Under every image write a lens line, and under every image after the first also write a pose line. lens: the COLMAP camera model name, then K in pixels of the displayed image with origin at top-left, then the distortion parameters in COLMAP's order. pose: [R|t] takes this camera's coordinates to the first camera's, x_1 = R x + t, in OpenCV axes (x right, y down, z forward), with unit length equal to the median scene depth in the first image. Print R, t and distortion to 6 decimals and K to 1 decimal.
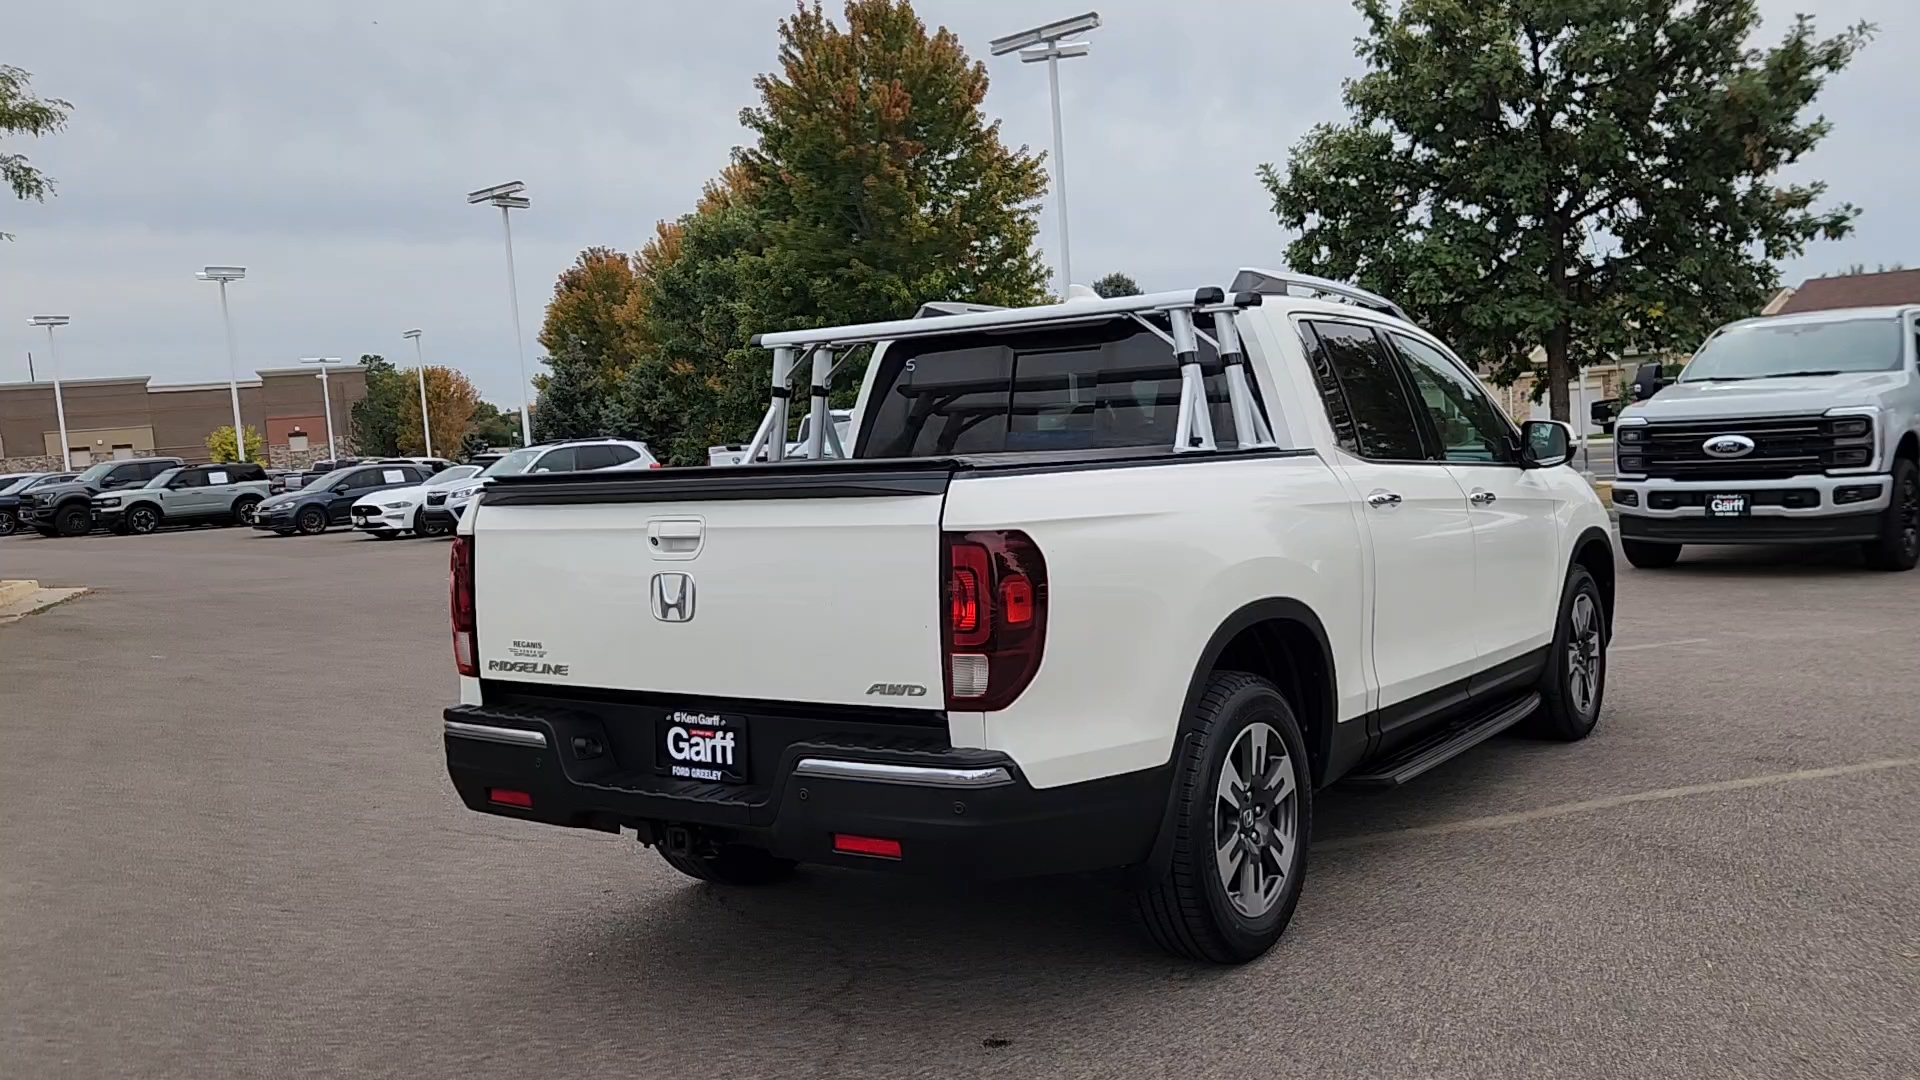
lens RADIAL K [[1627.0, 0, 947.6], [0, 1627.0, 546.4], [0, 0, 1]] dist [0.034953, -0.020965]
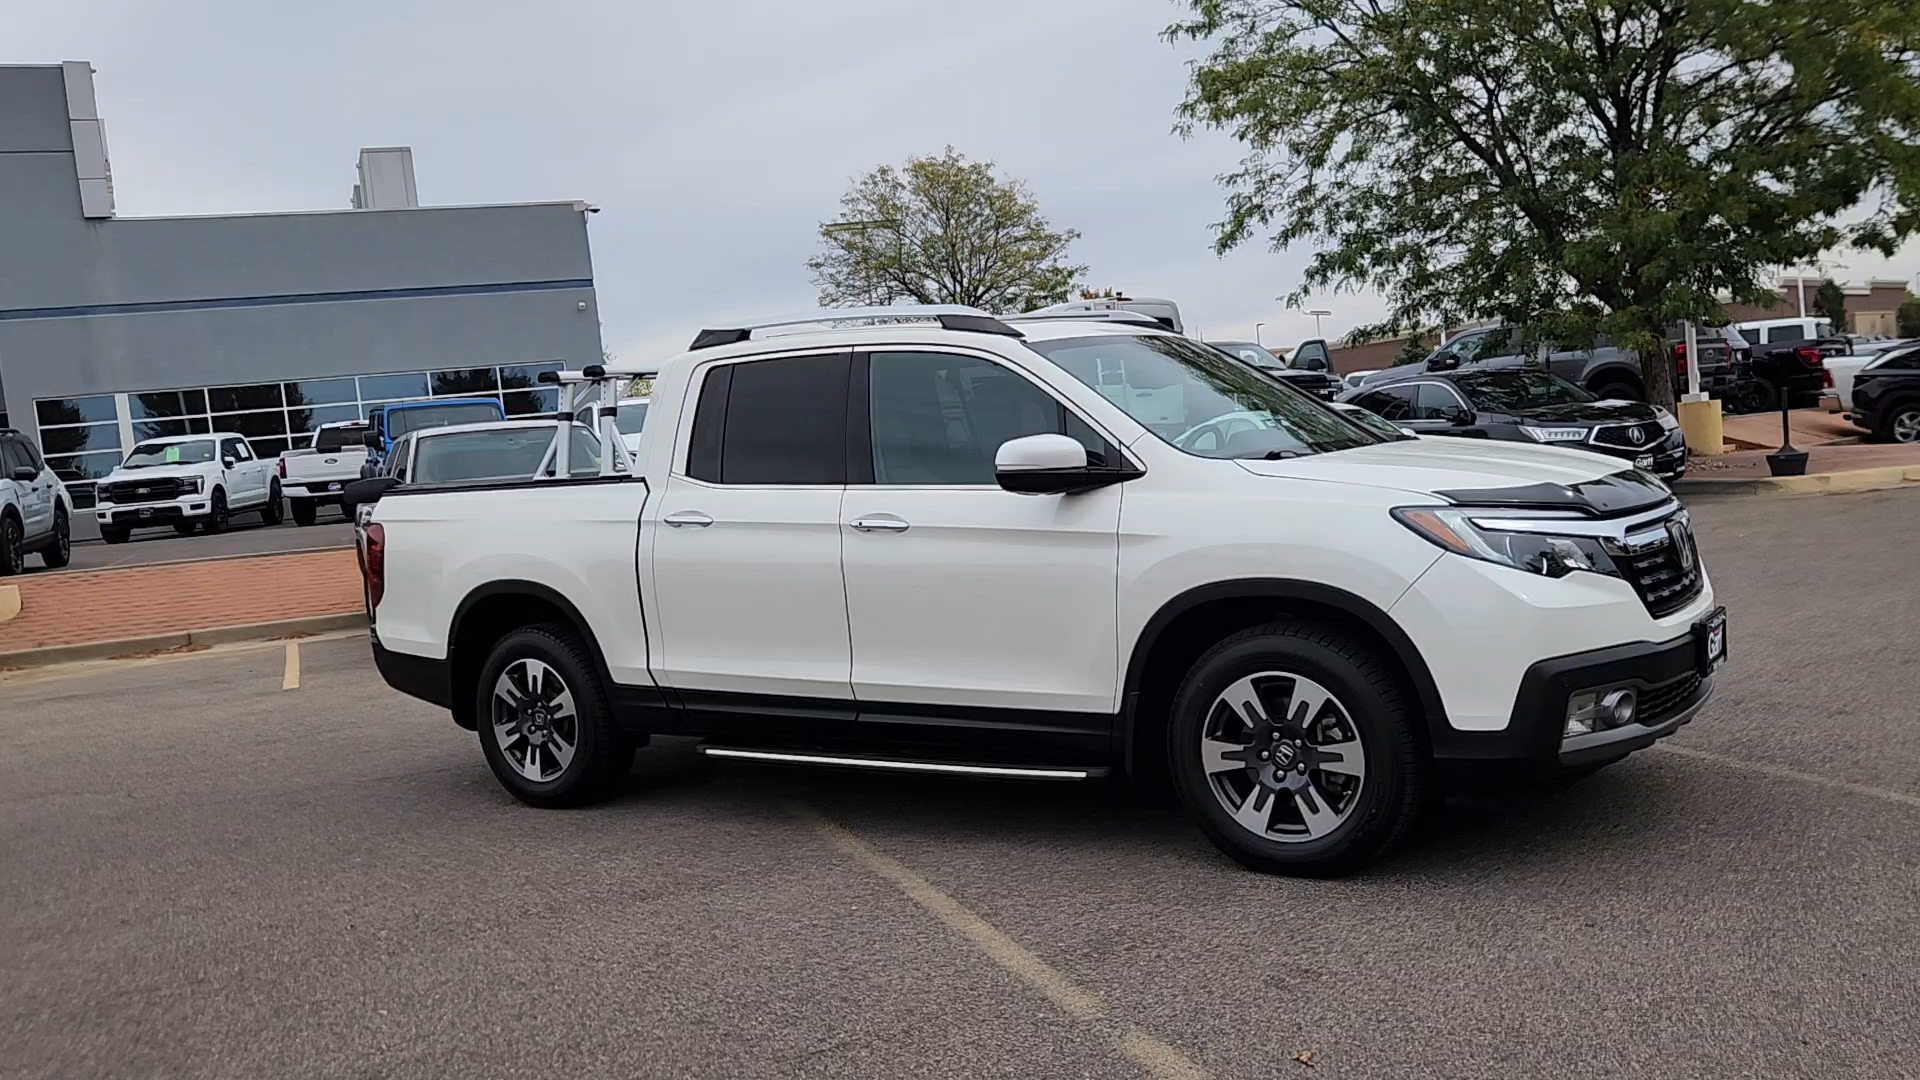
lens RADIAL K [[1627.0, 0, 944.5], [0, 1627.0, 541.4], [0, 0, 1]] dist [0.034953, -0.020965]
pose [[0.016196, 0.112097, -0.993565, 0.604276], [0.014601, 0.993563, 0.112334, -0.059868], [0.999762, -0.016326, 0.014455, 0.482144]]
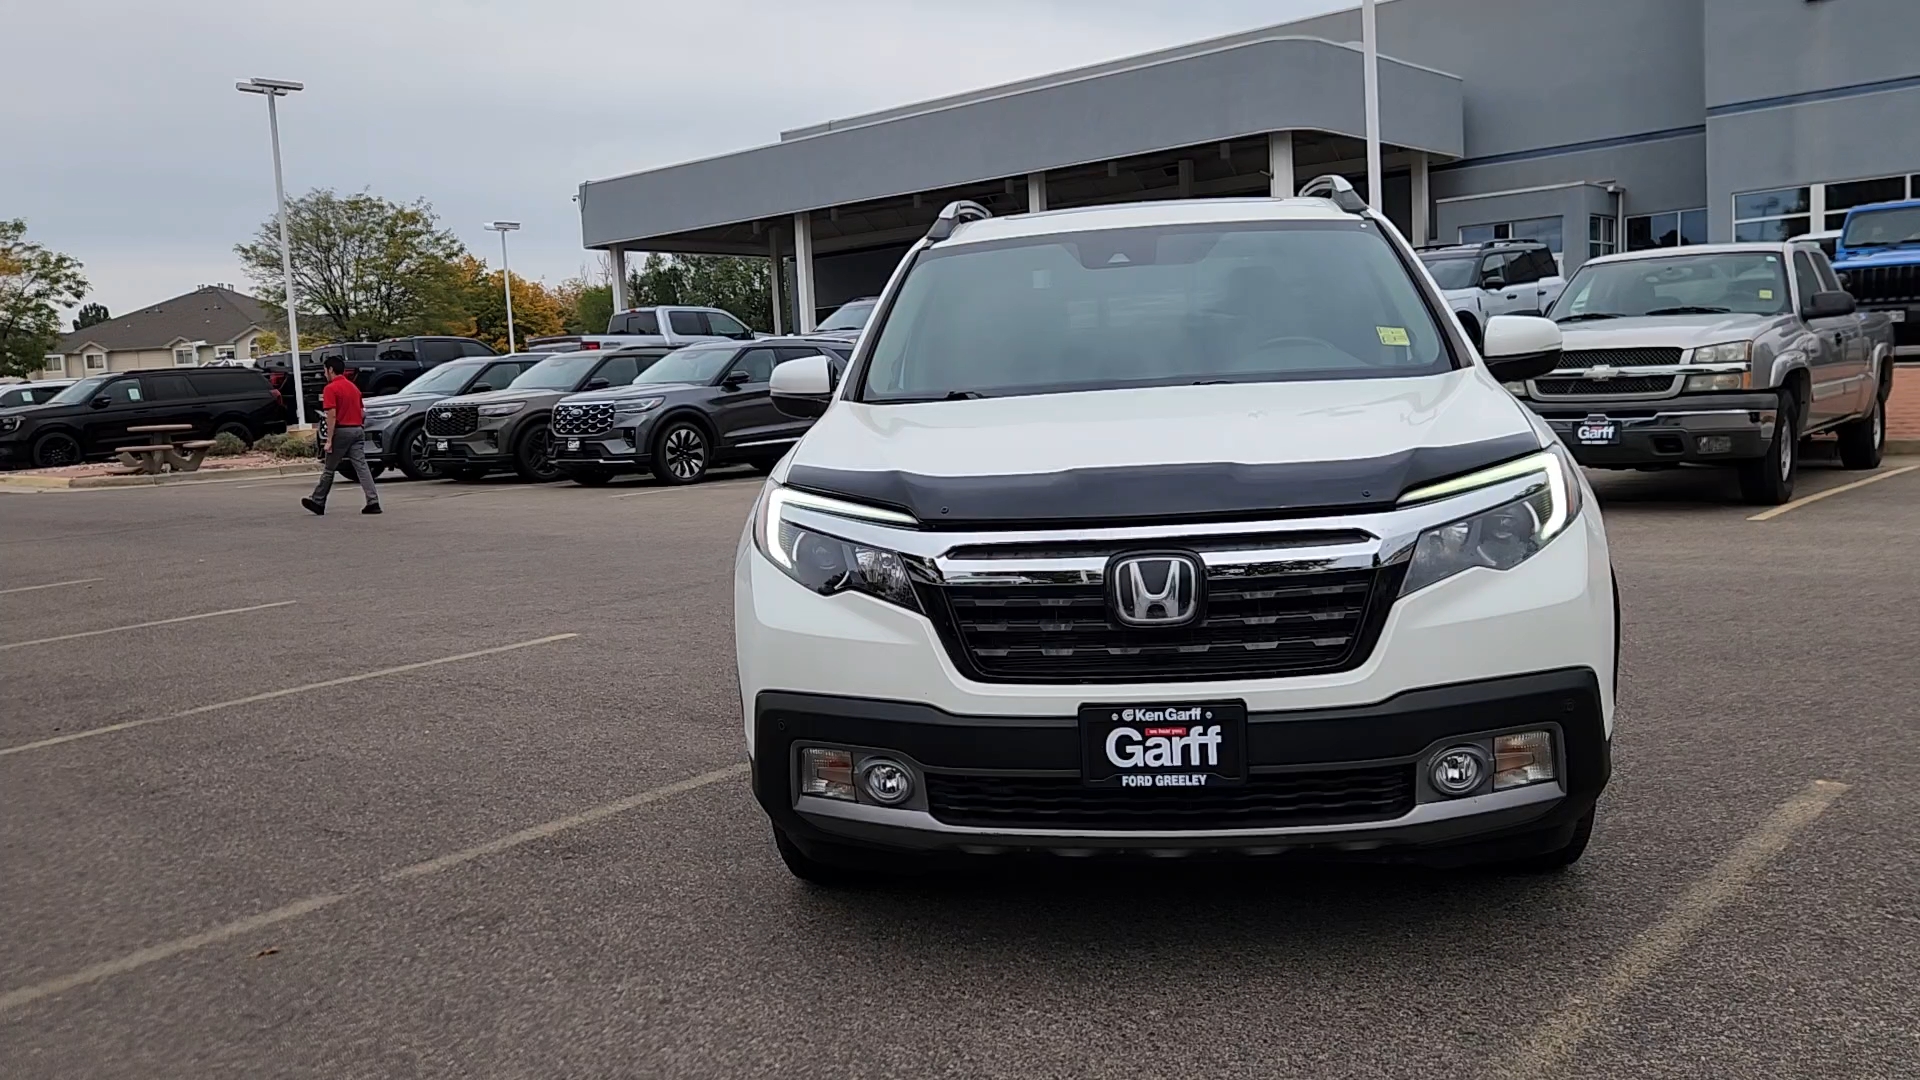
lens RADIAL K [[1627.0, 0, 945.9], [0, 1627.0, 542.8], [0, 0, 1]] dist [0.034953, -0.020965]
pose [[-0.875754, 0.153488, -0.457708, 0.348780], [0.068212, 0.977941, 0.197430, -0.071969], [0.477915, 0.141678, -0.866905, 0.885092]]
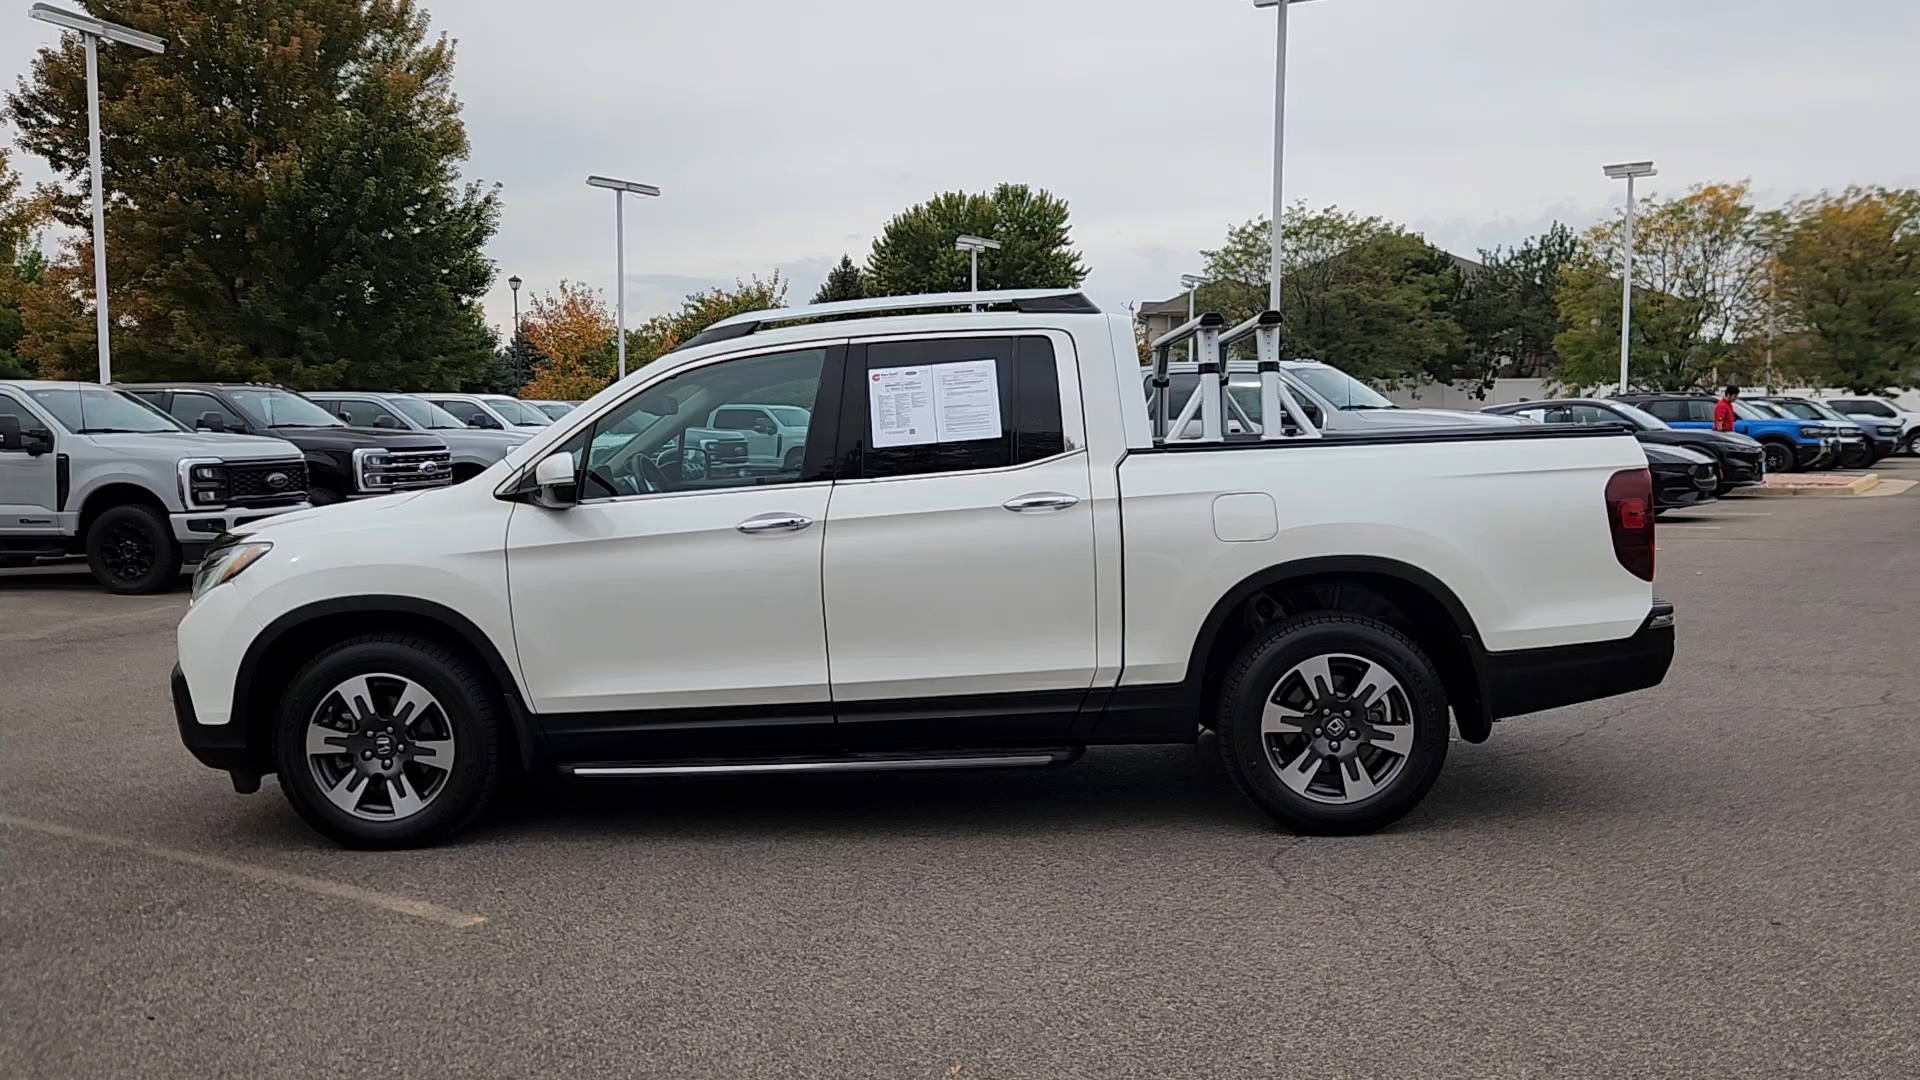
lens RADIAL K [[1627.0, 0, 946.9], [0, 1627.0, 545.3], [0, 0, 1]] dist [0.034953, -0.020965]
pose [[-0.553786, 0.006916, 0.832630, -0.377505], [0.109565, 0.991876, 0.064634, -0.031858], [-0.825419, 0.127020, -0.550045, 0.773681]]
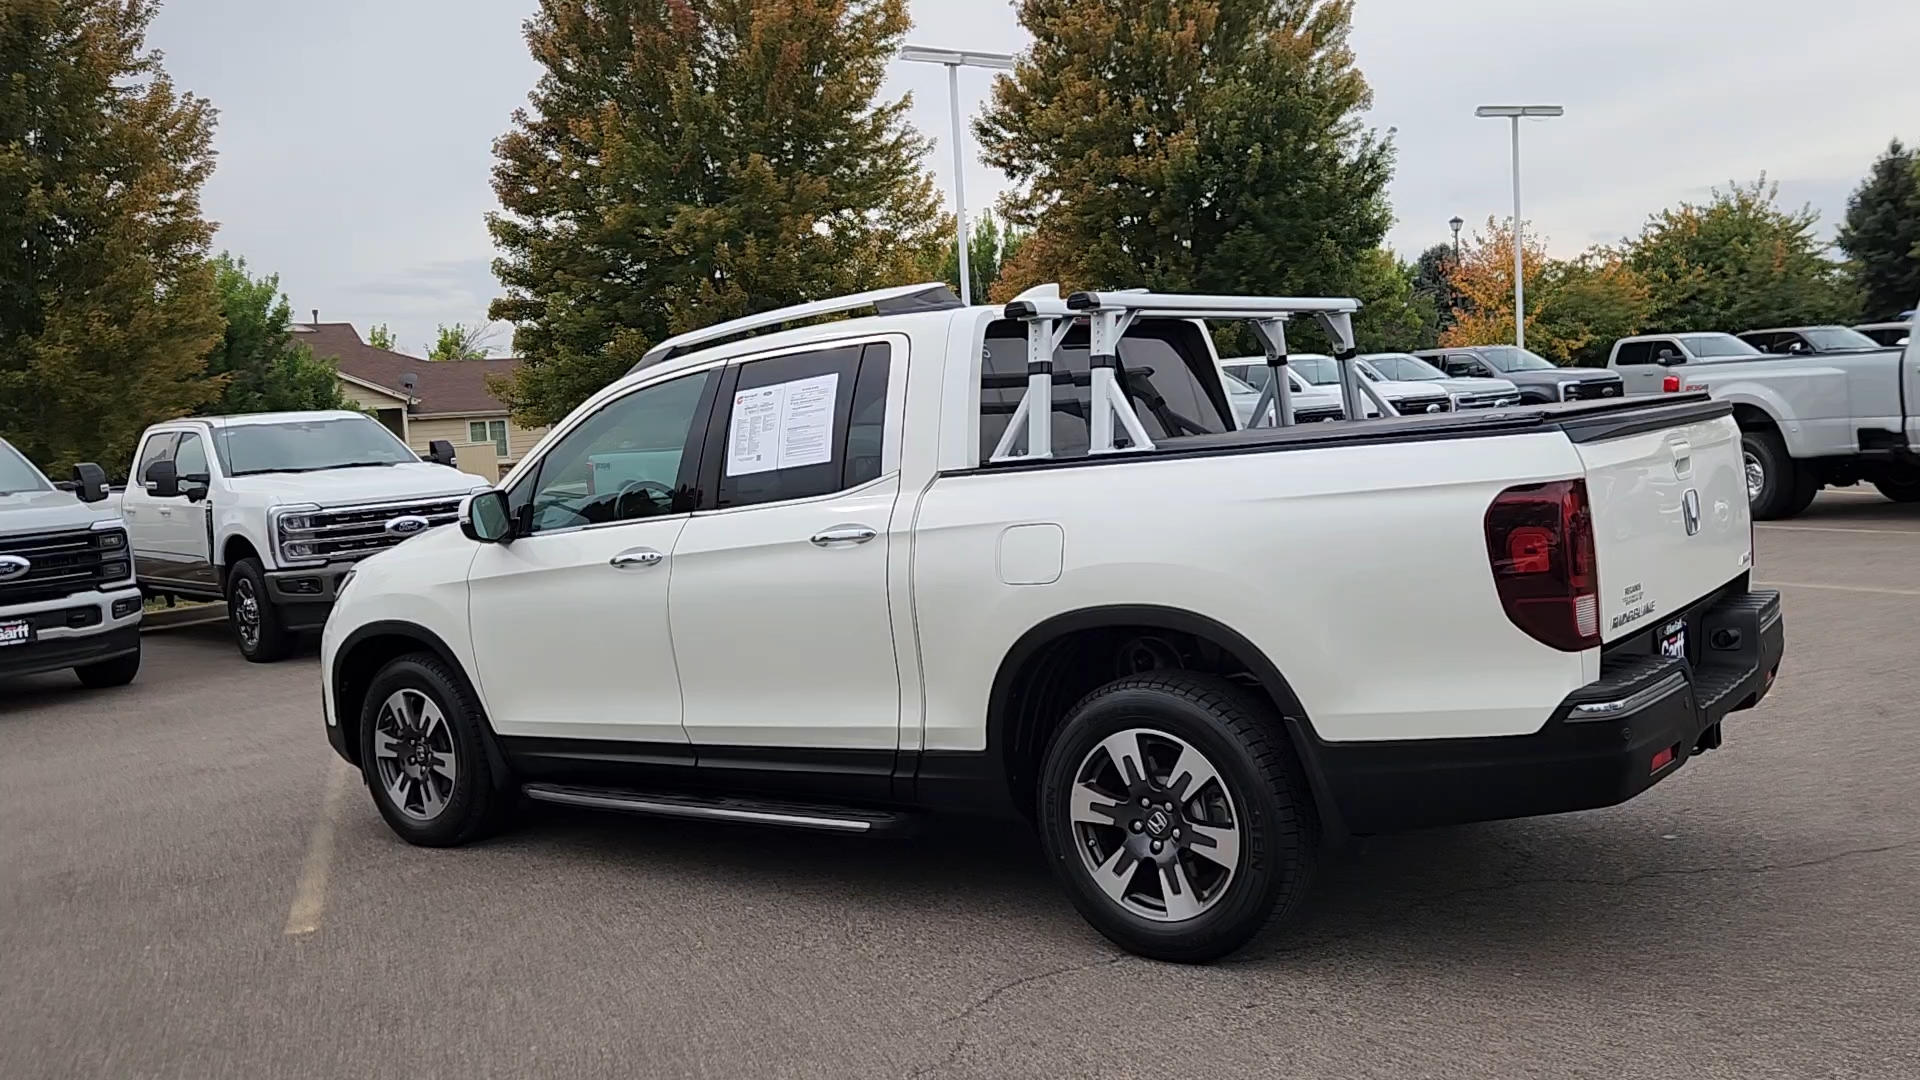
lens RADIAL K [[1627.0, 0, 946.0], [0, 1627.0, 536.6], [0, 0, 1]] dist [0.034953, -0.020965]
pose [[0.038634, -0.017373, 0.999102, -0.412303], [0.147352, 0.989017, 0.011500, -0.012577], [-0.988329, 0.146776, 0.040769, 0.464491]]
